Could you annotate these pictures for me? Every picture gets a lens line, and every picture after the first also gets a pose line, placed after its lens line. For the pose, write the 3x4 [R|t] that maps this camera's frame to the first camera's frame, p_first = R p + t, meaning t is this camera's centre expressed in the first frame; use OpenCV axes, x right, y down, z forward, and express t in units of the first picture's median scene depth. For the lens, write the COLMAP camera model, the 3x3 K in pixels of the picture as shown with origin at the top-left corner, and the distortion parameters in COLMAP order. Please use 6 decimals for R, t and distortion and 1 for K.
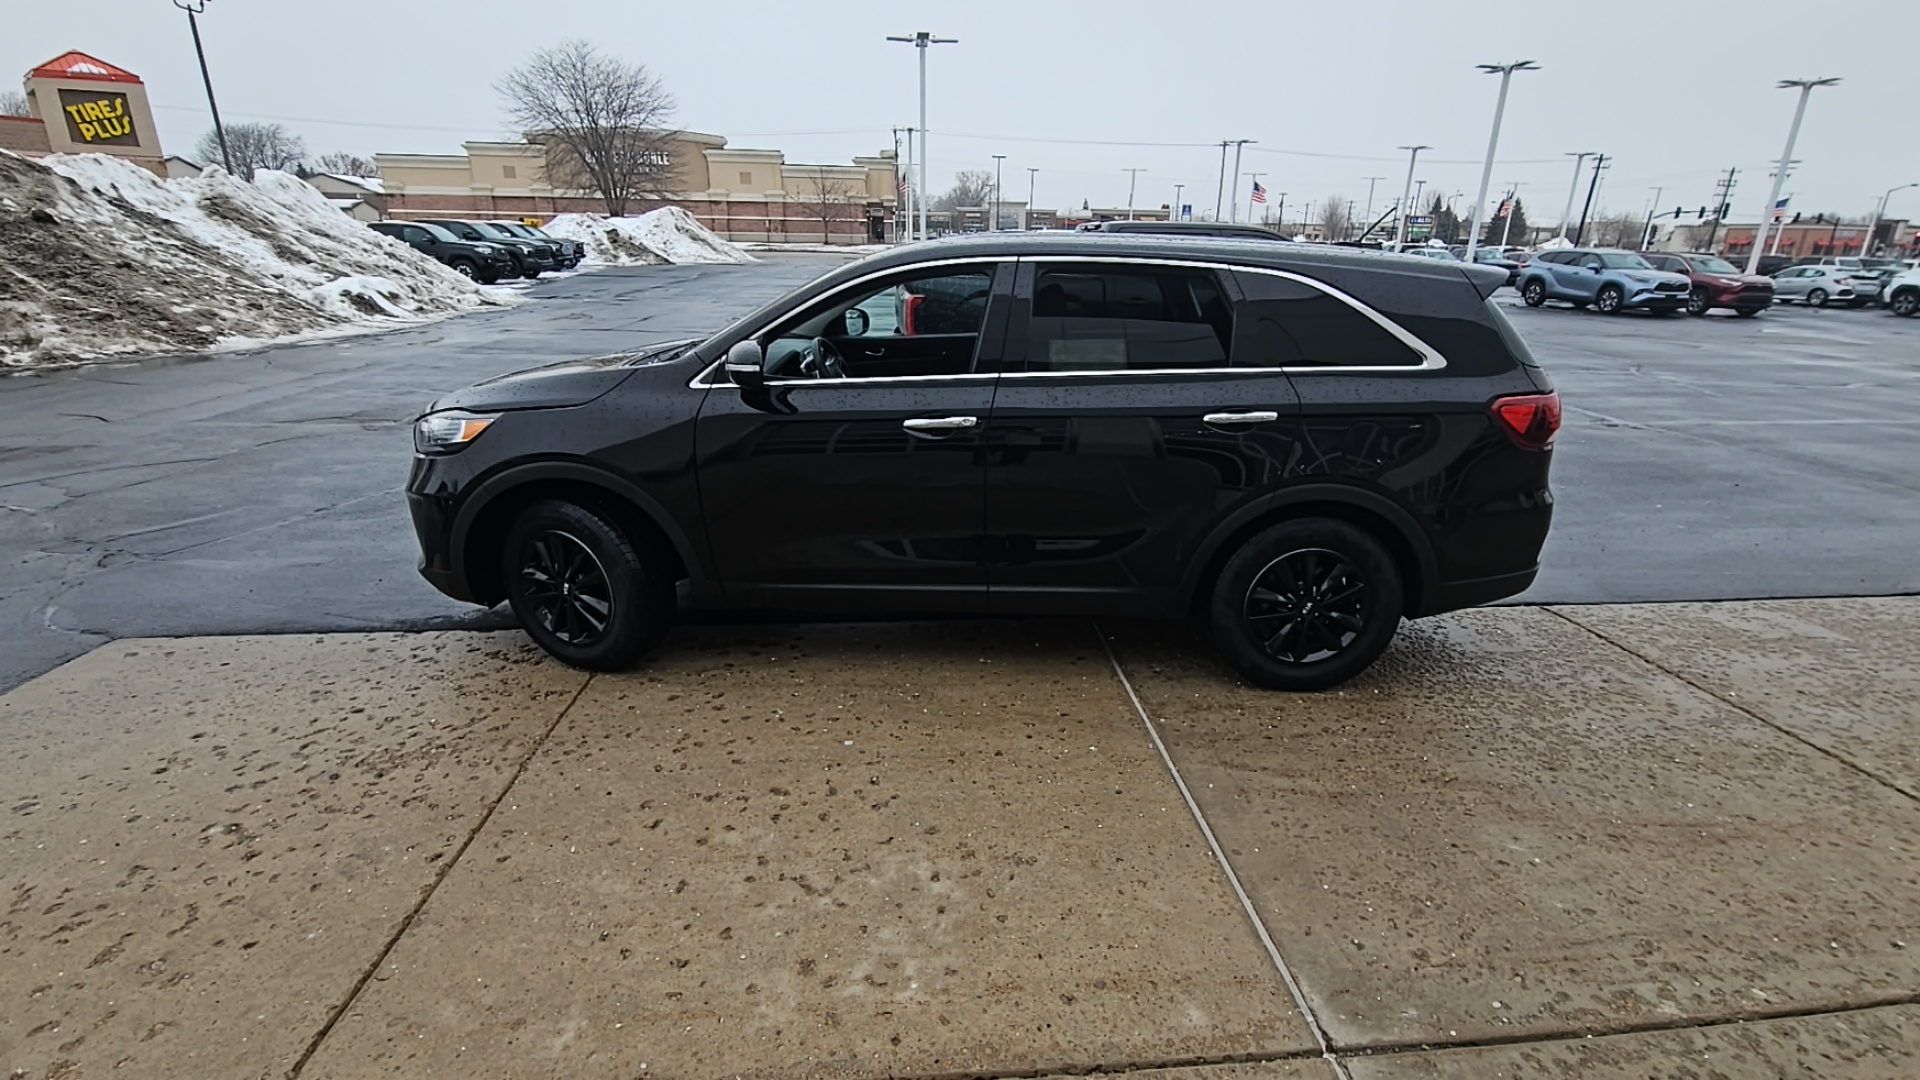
lens RADIAL K [[852.8, 0, 976.4], [0, 852.8, 553.0], [0, 0, 1]] dist [0.006608, -0.004853]
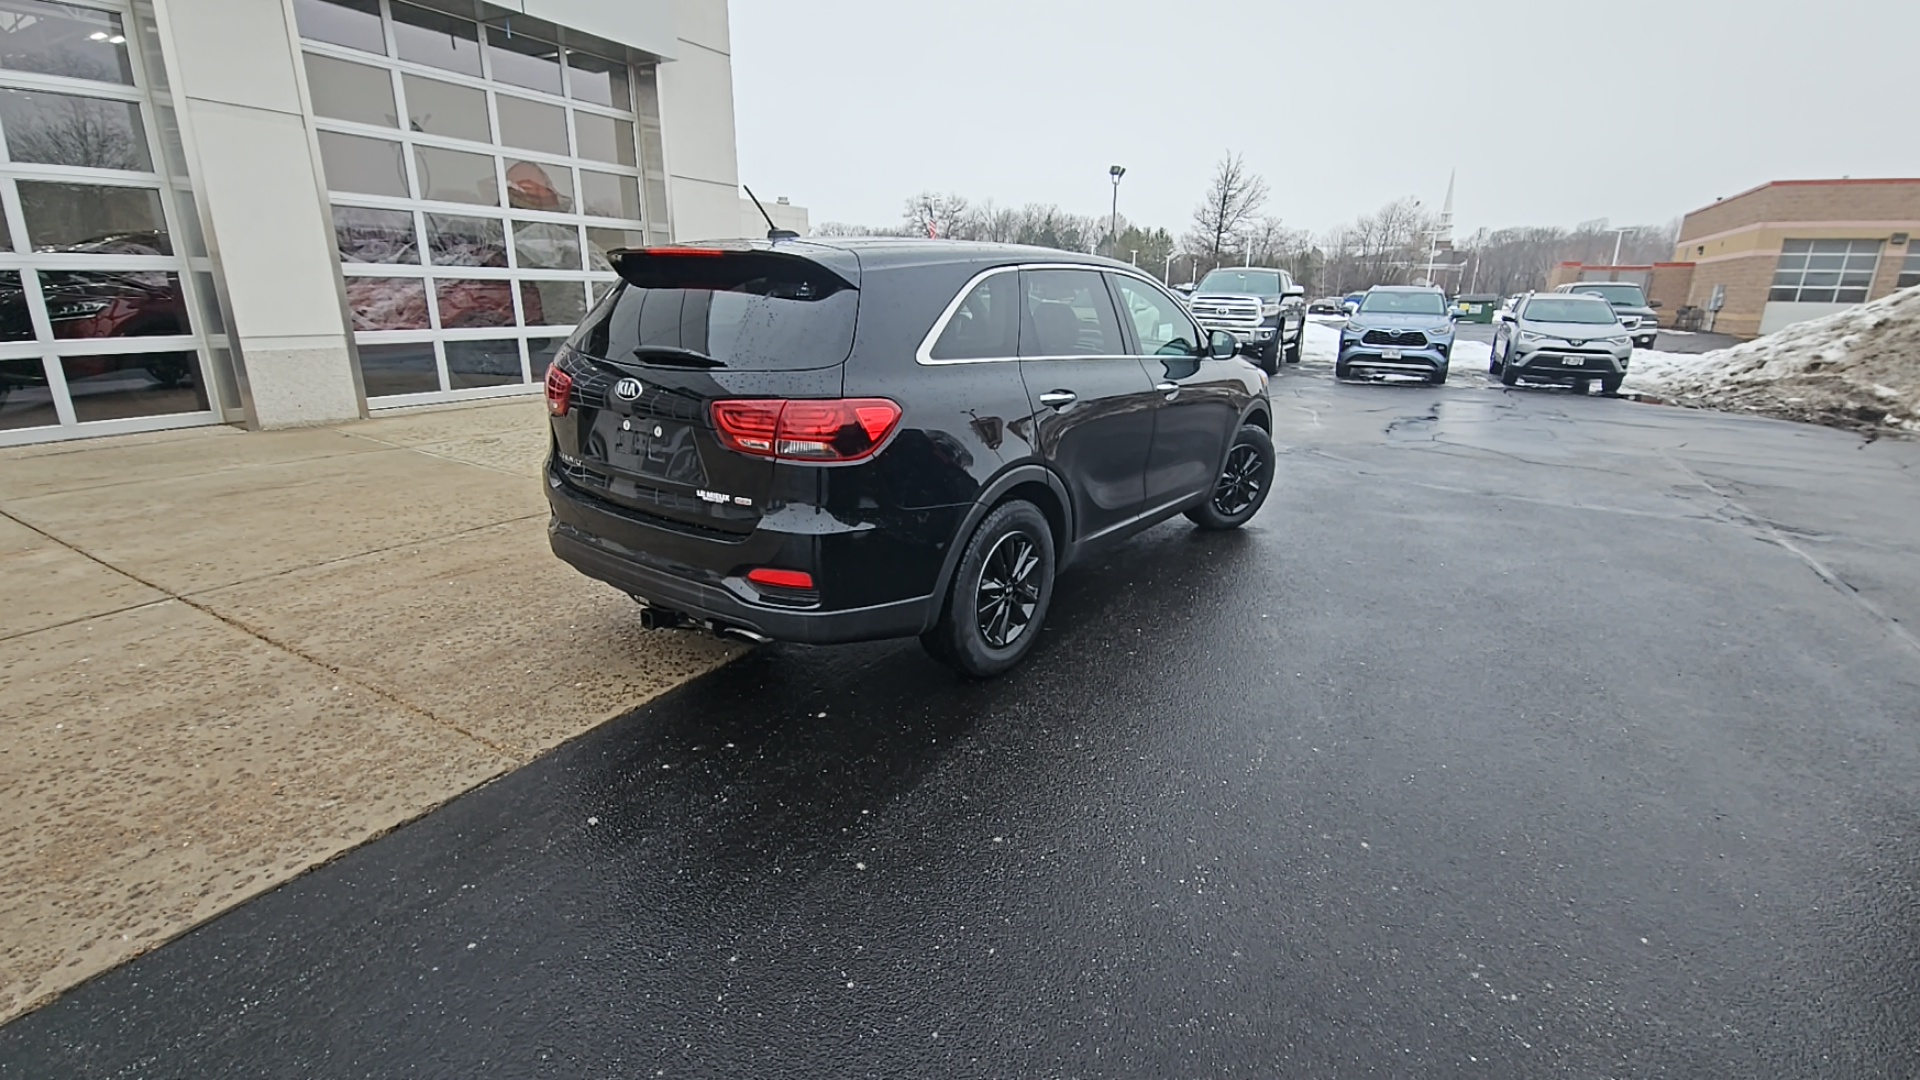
lens RADIAL K [[852.8, 0, 975.2], [0, 852.8, 545.0], [0, 0, 1]] dist [0.006608, -0.004853]
pose [[-0.556893, 0.211096, -0.803311, 1.152580], [-0.318225, 0.839134, 0.441119, -0.566345], [0.767205, 0.501290, -0.400132, 1.737542]]
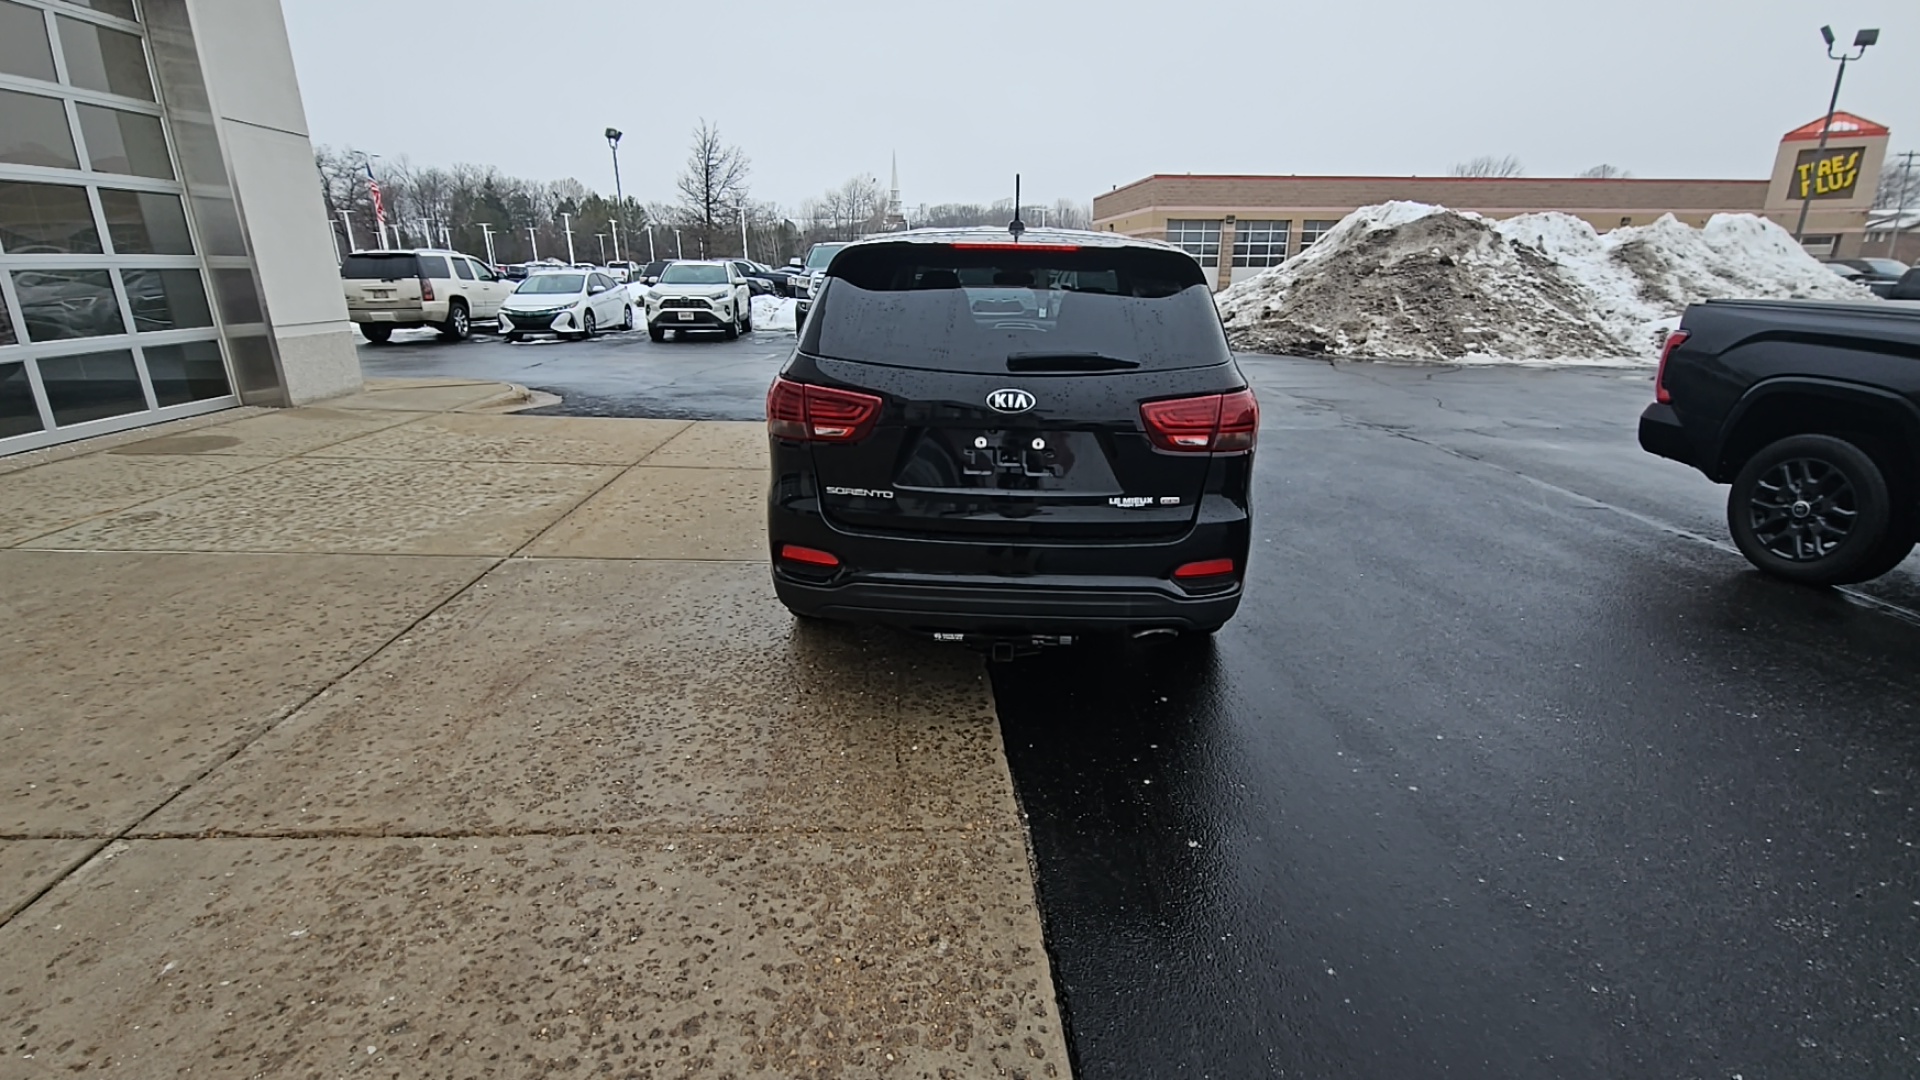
lens RADIAL K [[852.8, 0, 976.5], [0, 852.8, 547.4], [0, 0, 1]] dist [0.006608, -0.004853]
pose [[-0.016141, 0.294777, -0.955430, 1.391350], [-0.354909, 0.891643, 0.281093, -0.310570], [0.934762, 0.343627, 0.090227, 1.032863]]
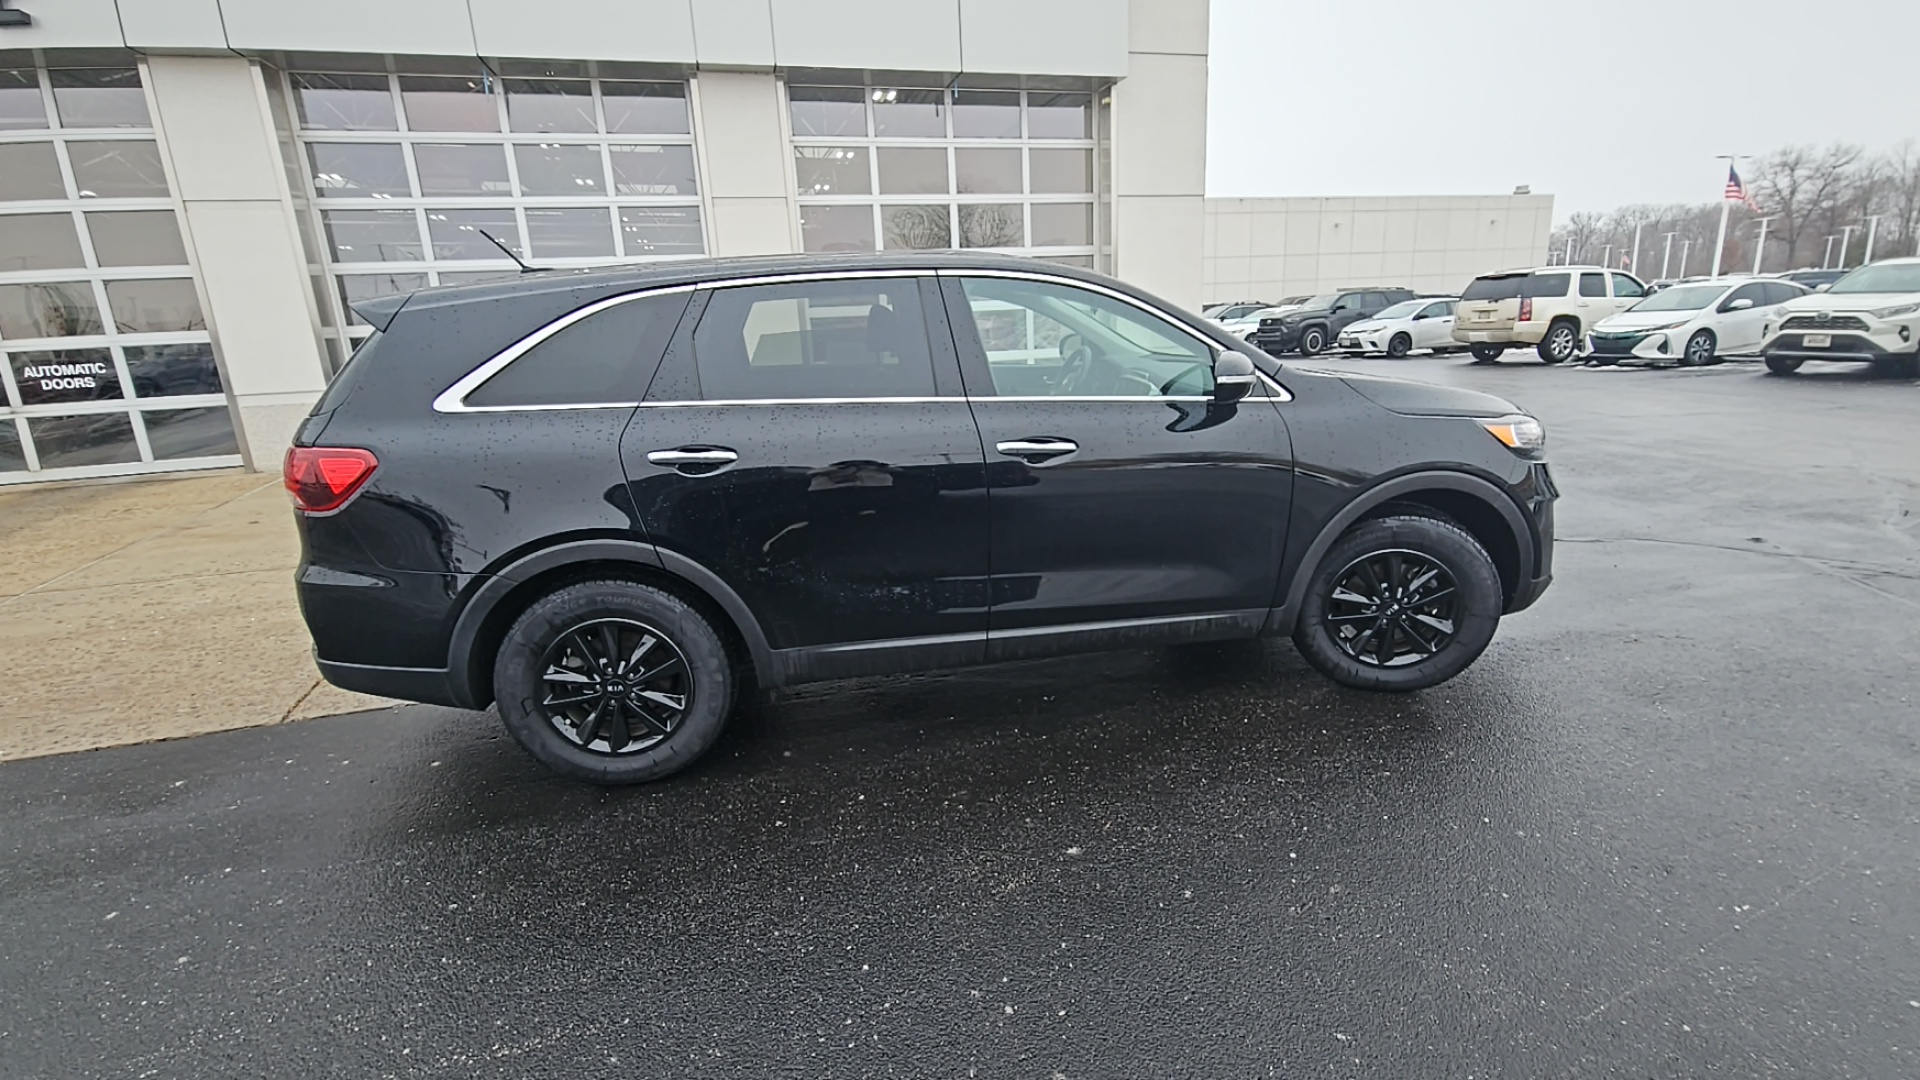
lens RADIAL K [[852.8, 0, 972.8], [0, 852.8, 536.8], [0, 0, 1]] dist [0.006608, -0.004853]
pose [[-0.982300, 0.072054, -0.172903, 0.179601], [-0.039742, 0.821871, 0.568285, -0.678113], [0.183052, 0.565098, -0.804460, 2.011521]]
